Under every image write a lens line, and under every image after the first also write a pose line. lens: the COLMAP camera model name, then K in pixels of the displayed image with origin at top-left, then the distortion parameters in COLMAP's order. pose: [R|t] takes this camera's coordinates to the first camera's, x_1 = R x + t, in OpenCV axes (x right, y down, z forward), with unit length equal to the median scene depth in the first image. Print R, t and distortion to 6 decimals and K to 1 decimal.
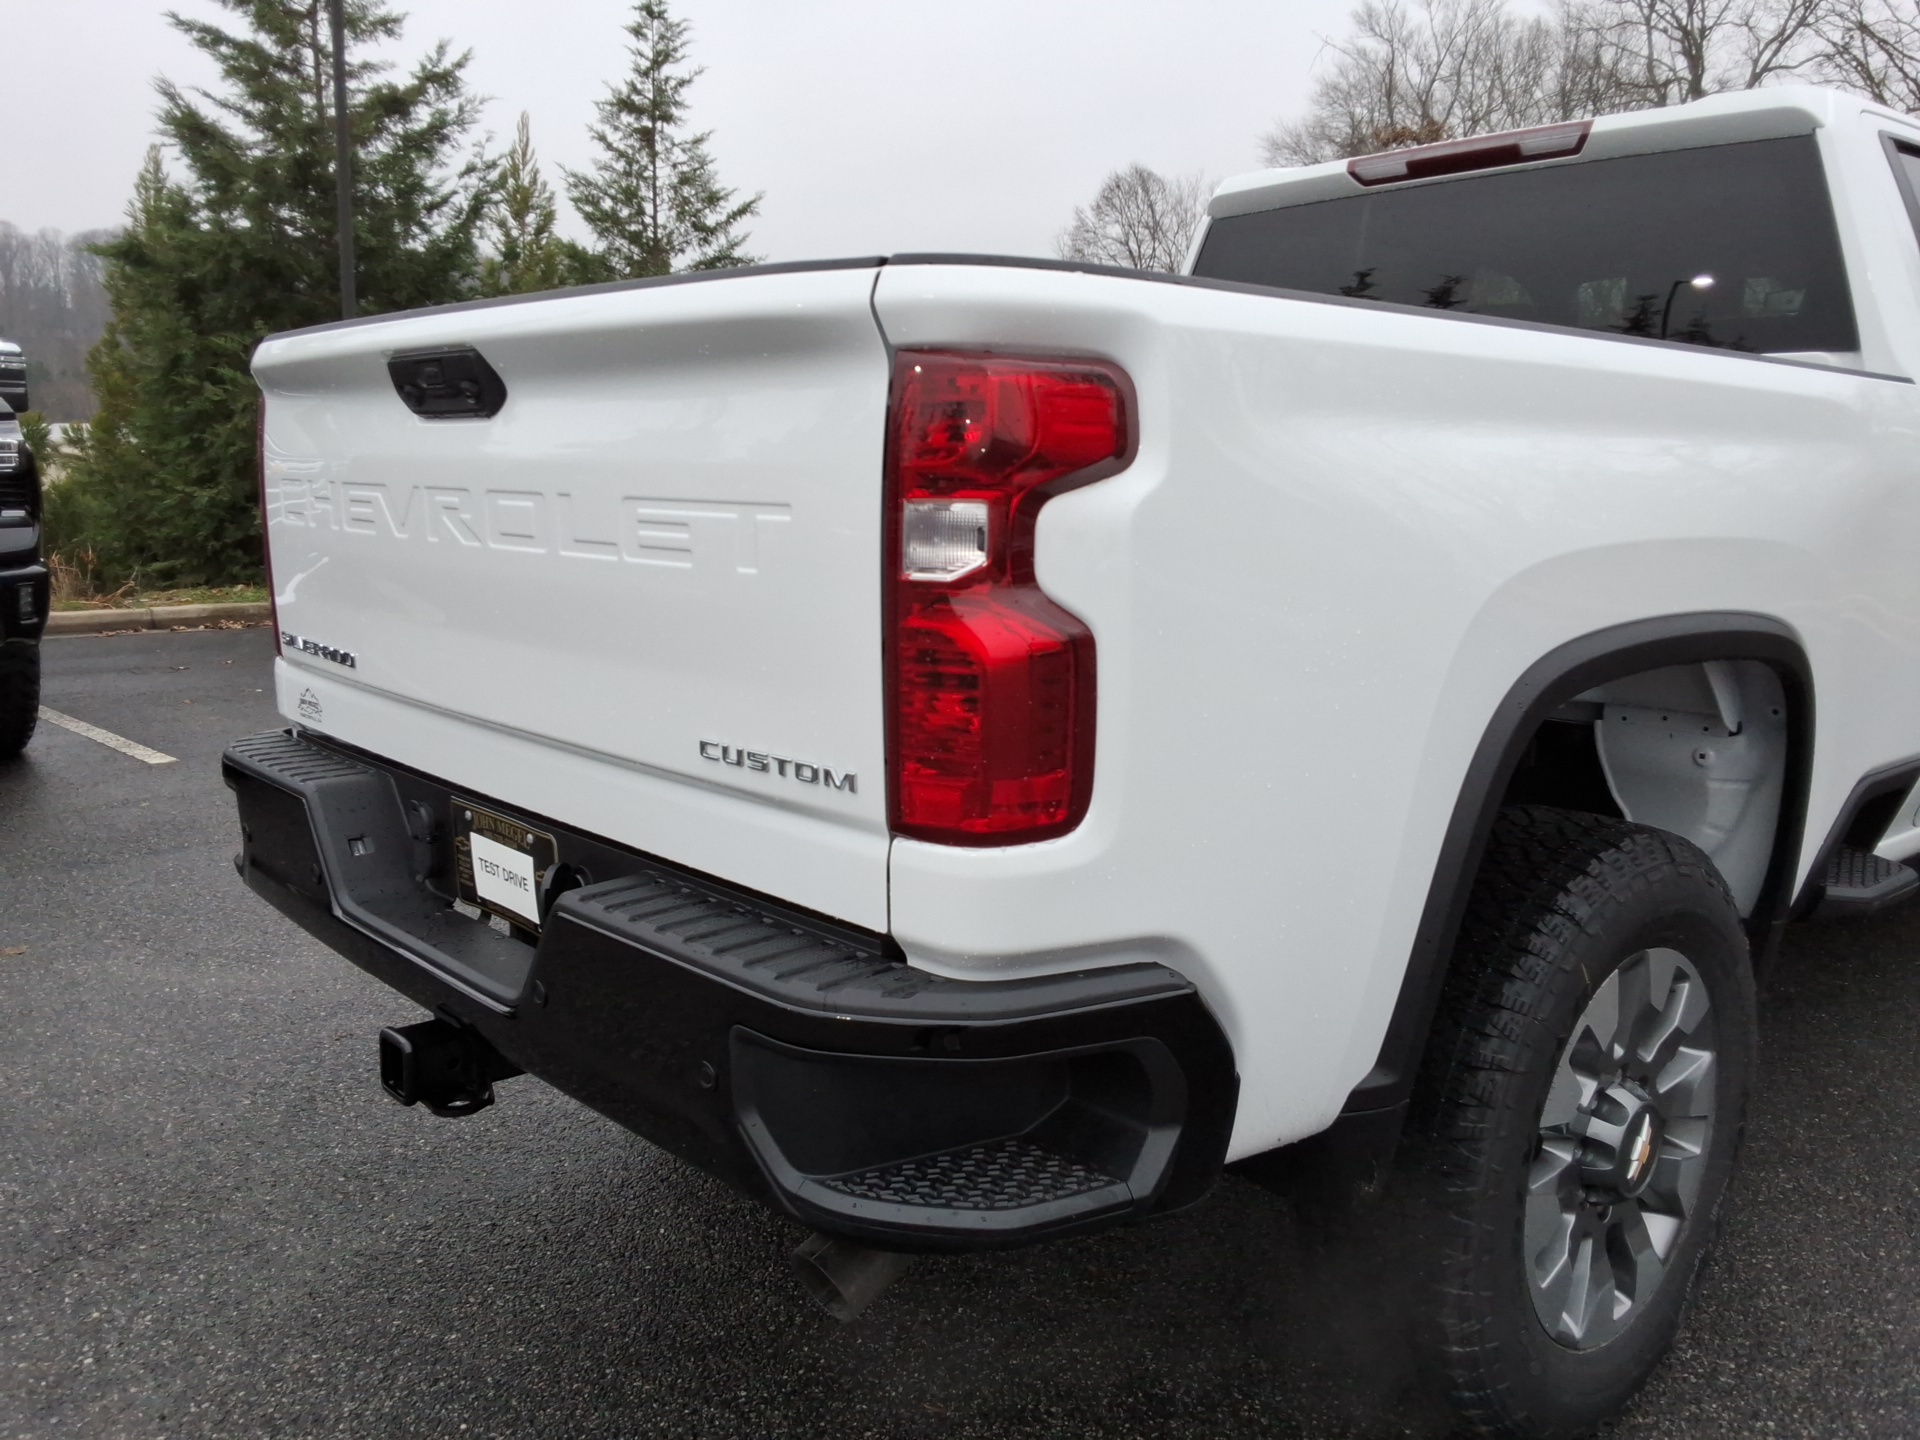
lens RADIAL K [[1532.8, 0, 986.1], [0, 1532.8, 697.2], [0, 0, 1]] dist [0.108763, -0.160498]
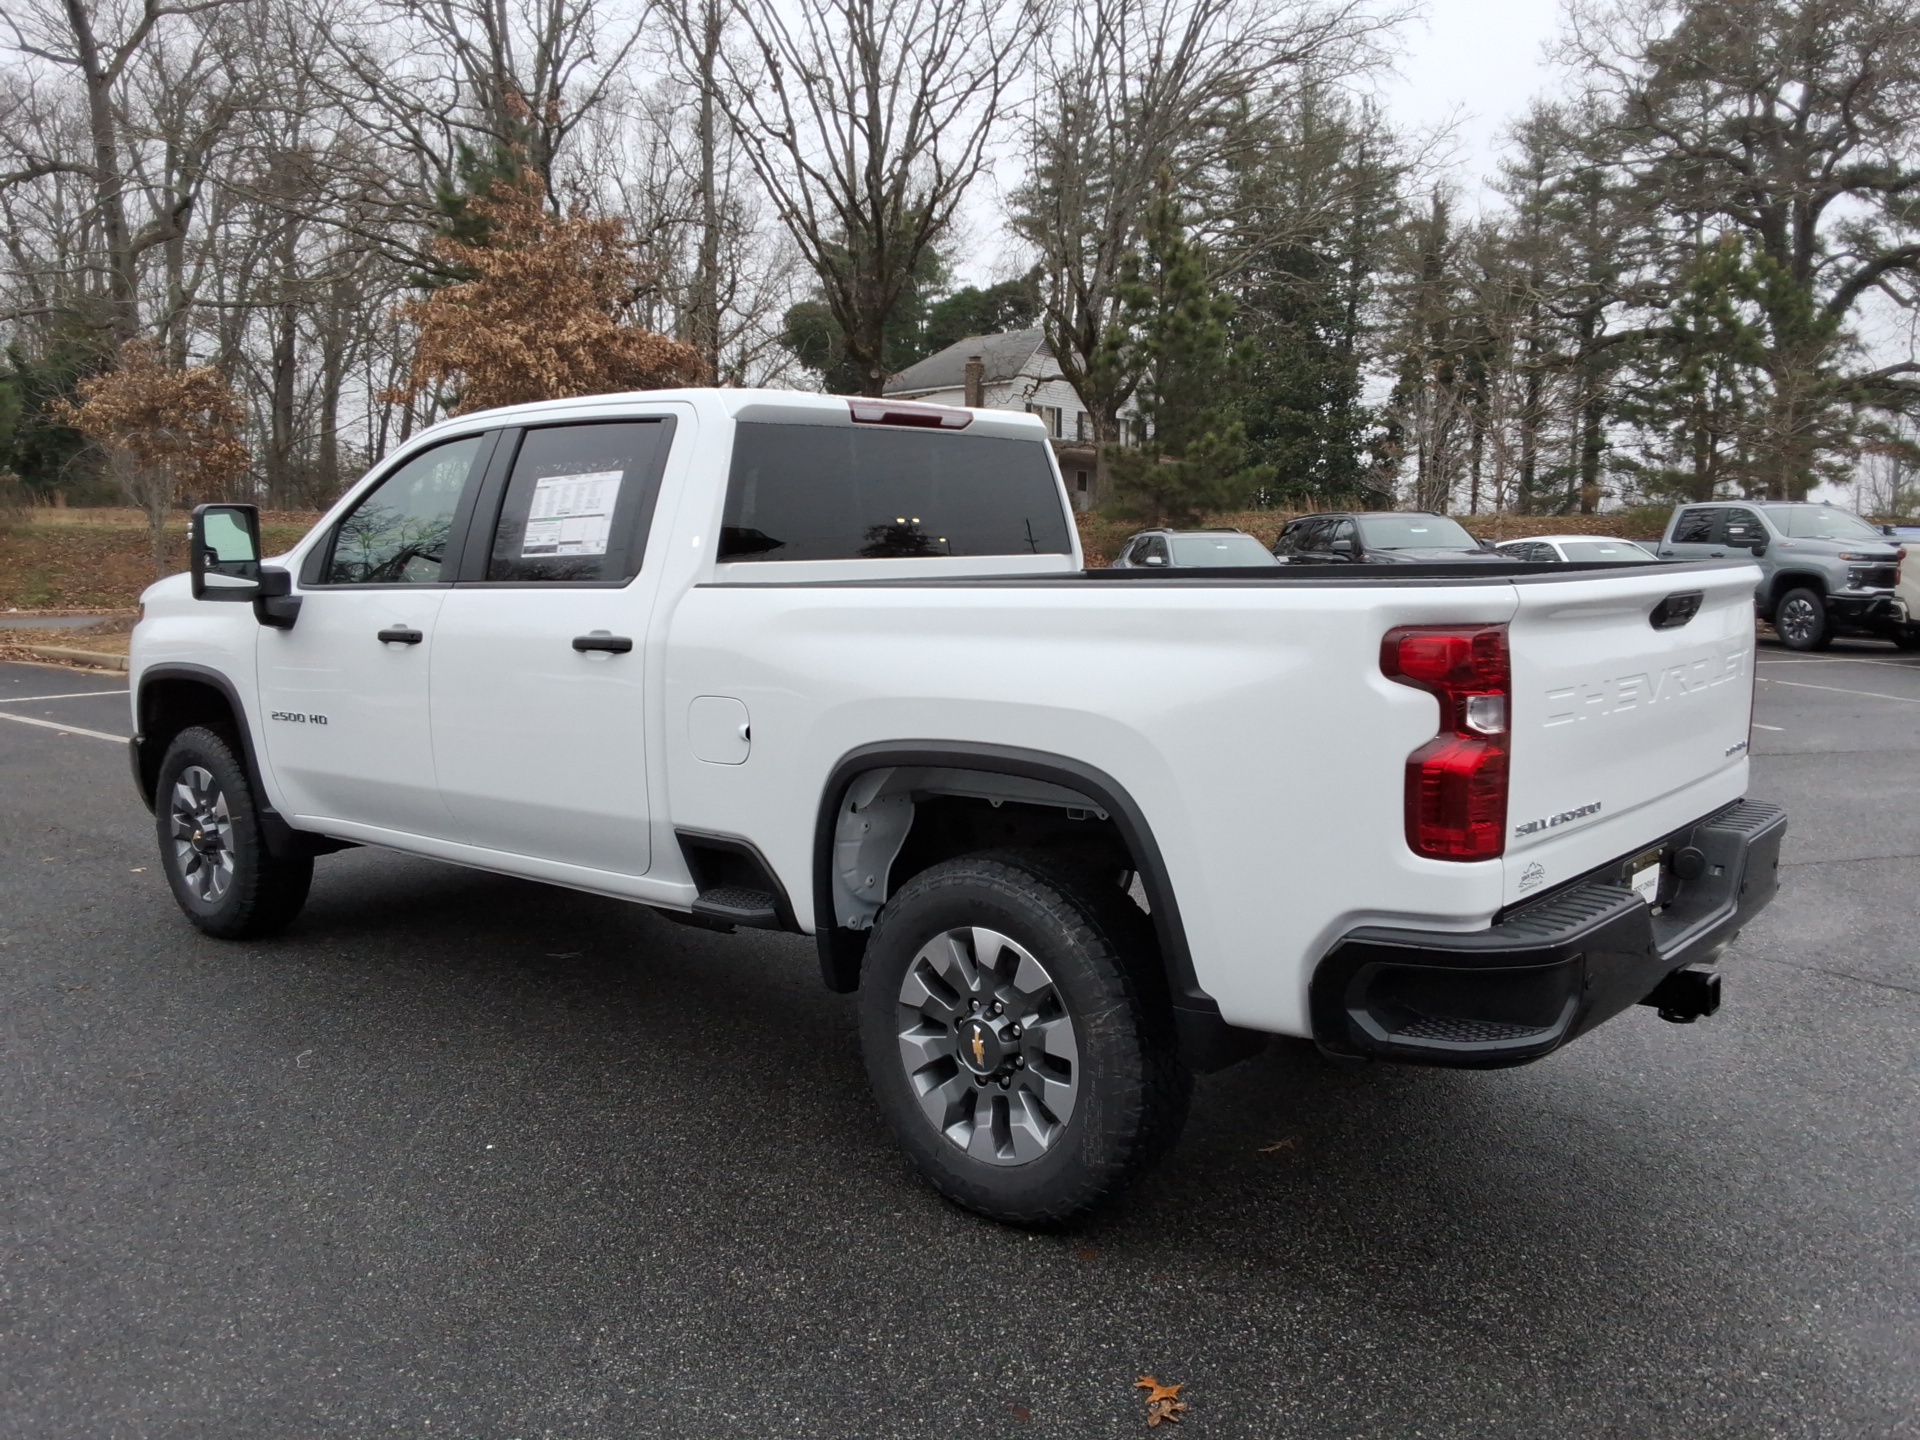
lens RADIAL K [[1532.8, 0, 966.4], [0, 1532.8, 703.8], [0, 0, 1]] dist [0.108763, -0.160498]
pose [[-0.119203, -0.114590, 0.986235, -1.432623], [0.163572, 0.977478, 0.133343, -0.330034], [-0.979303, 0.177215, -0.097775, 1.405292]]
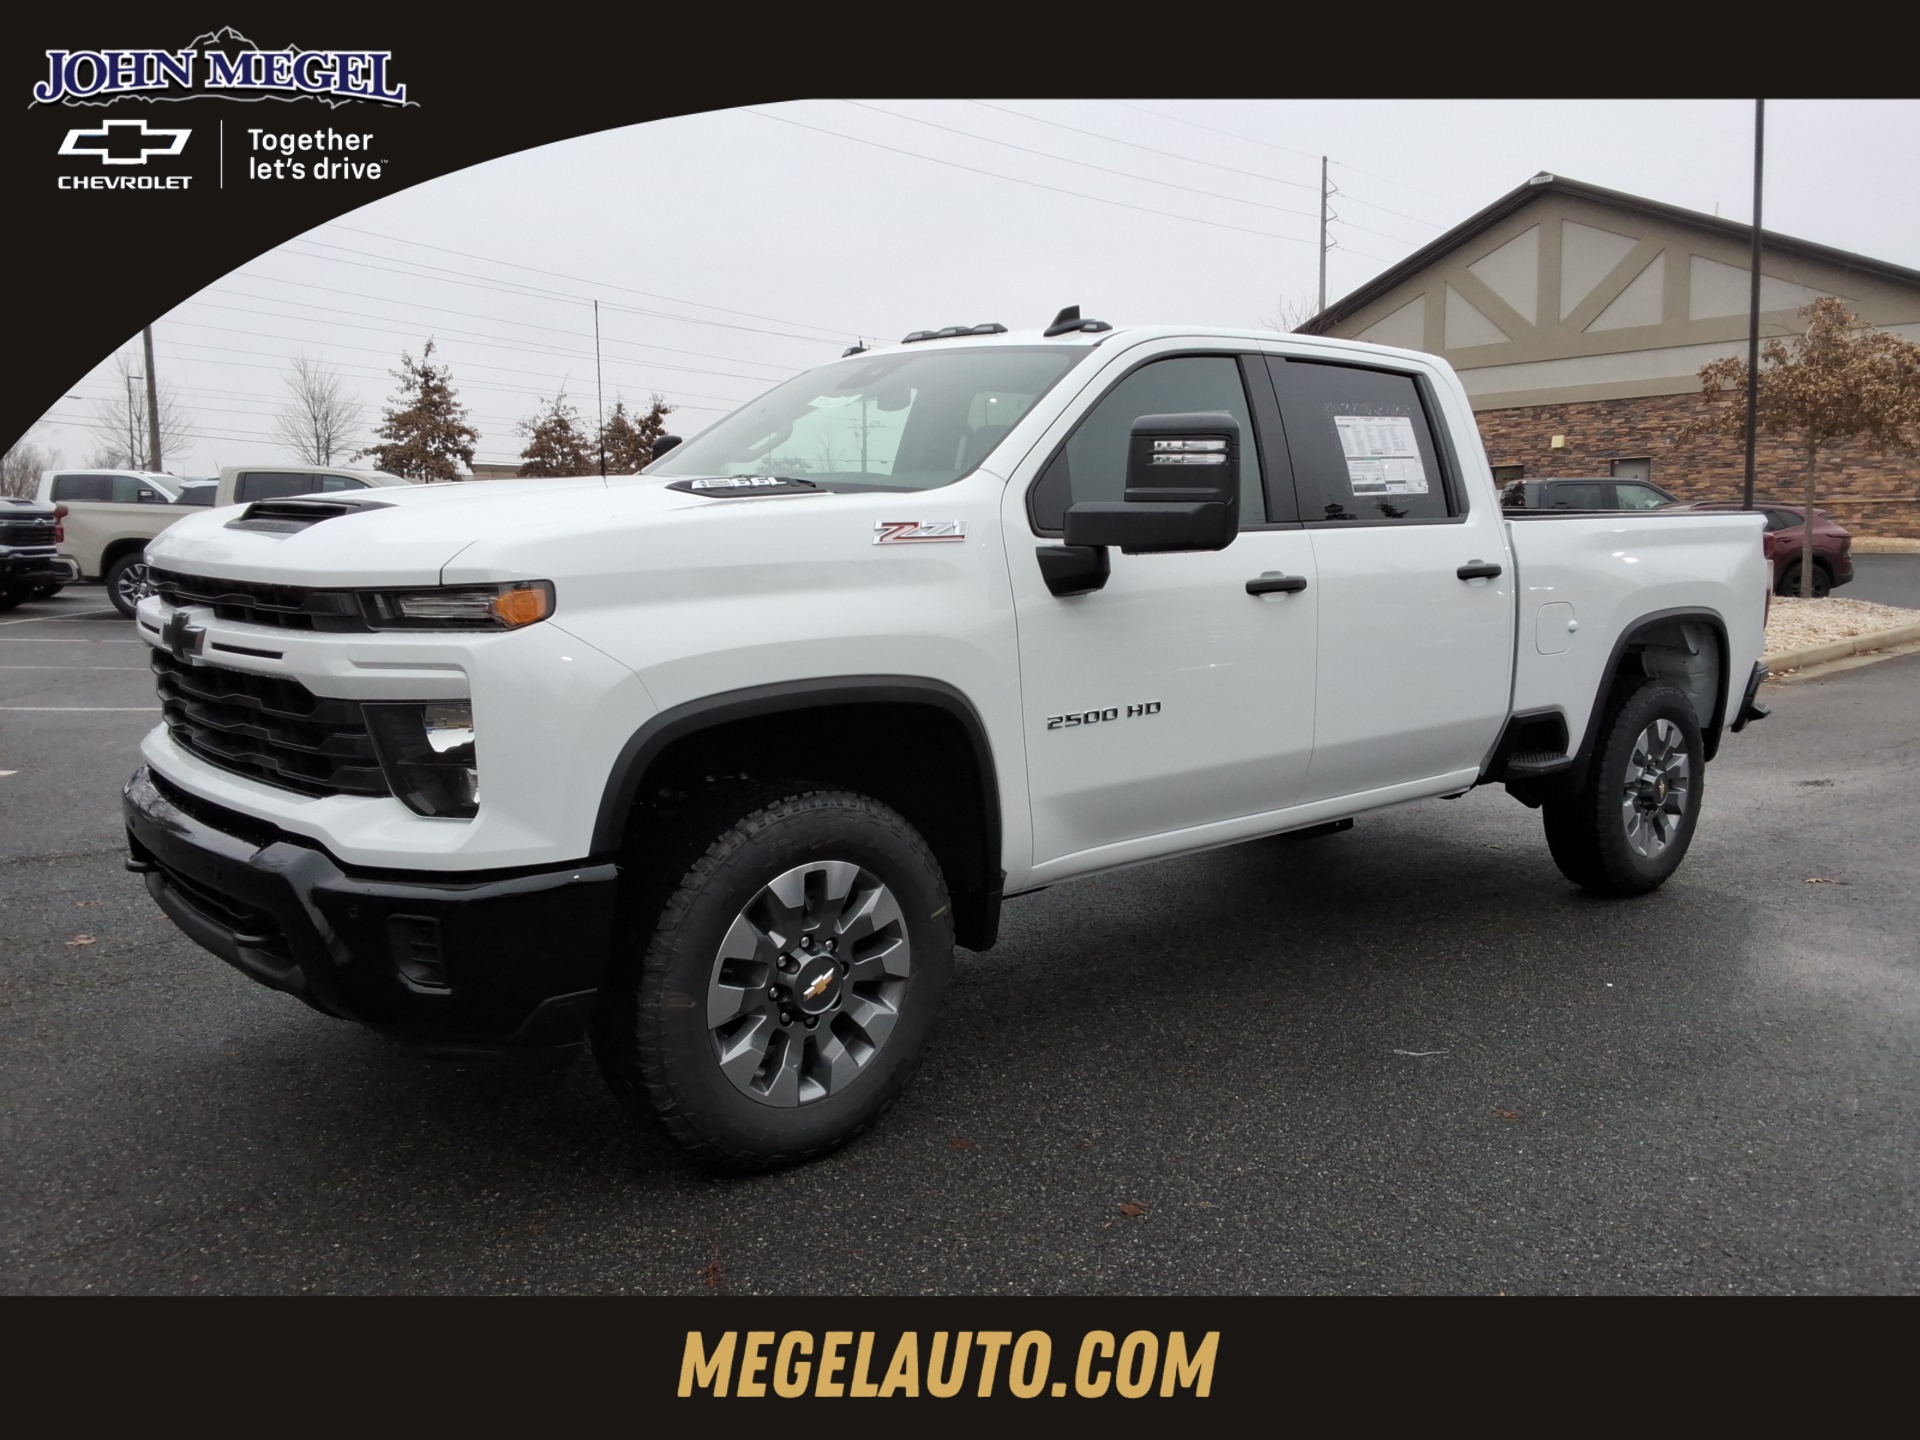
lens RADIAL K [[1532.8, 0, 974.1], [0, 1532.8, 719.6], [0, 0, 1]] dist [0.108763, -0.160498]
pose [[-0.999705, -0.023917, 0.004139, 0.802015], [-0.021703, 0.957136, 0.288826, -0.593423], [-0.010869, 0.288651, -0.957373, 3.452257]]
